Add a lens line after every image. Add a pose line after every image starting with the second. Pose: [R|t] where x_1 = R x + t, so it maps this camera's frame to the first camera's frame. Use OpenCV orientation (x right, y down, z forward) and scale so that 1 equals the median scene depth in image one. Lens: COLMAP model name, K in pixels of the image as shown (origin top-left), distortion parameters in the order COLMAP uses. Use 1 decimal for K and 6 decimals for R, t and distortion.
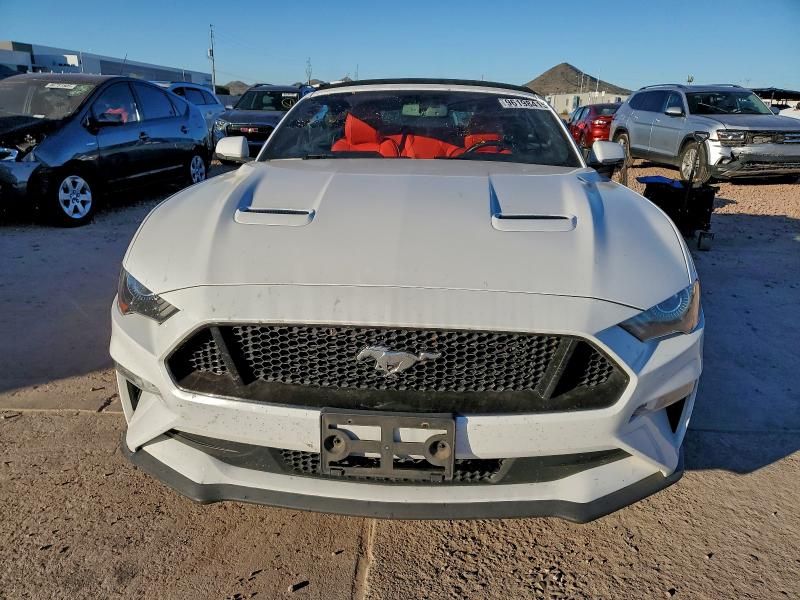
lens RADIAL K [[646.5, 0, 400.0], [0, 646.5, 300.0], [0, 0, 1]] dist [0.010231, 0.010040]
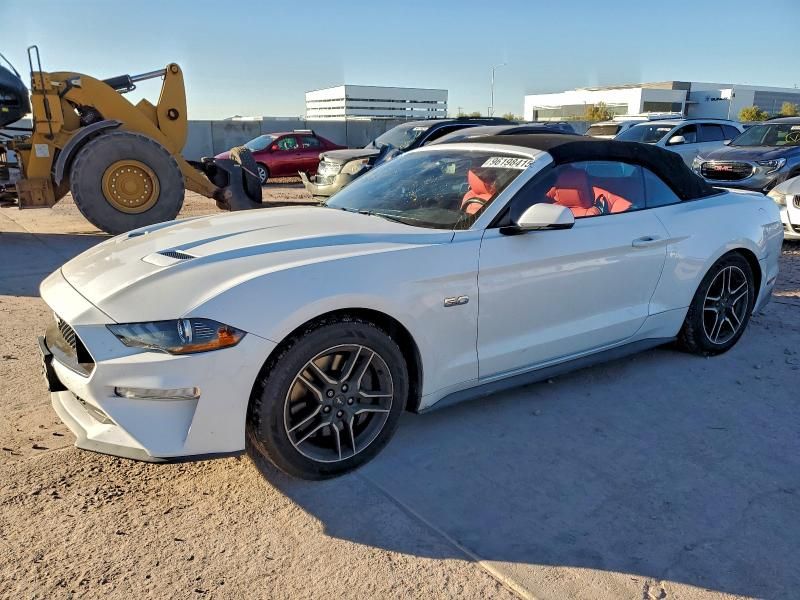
lens RADIAL K [[646.5, 0, 400.0], [0, 646.5, 300.0], [0, 0, 1]] dist [0.010231, 0.010040]
pose [[0.606918, 0.174506, -0.775370, 0.245831], [-0.208809, 0.976335, 0.056292, -0.032226], [0.766844, 0.127740, 0.628994, 0.074406]]
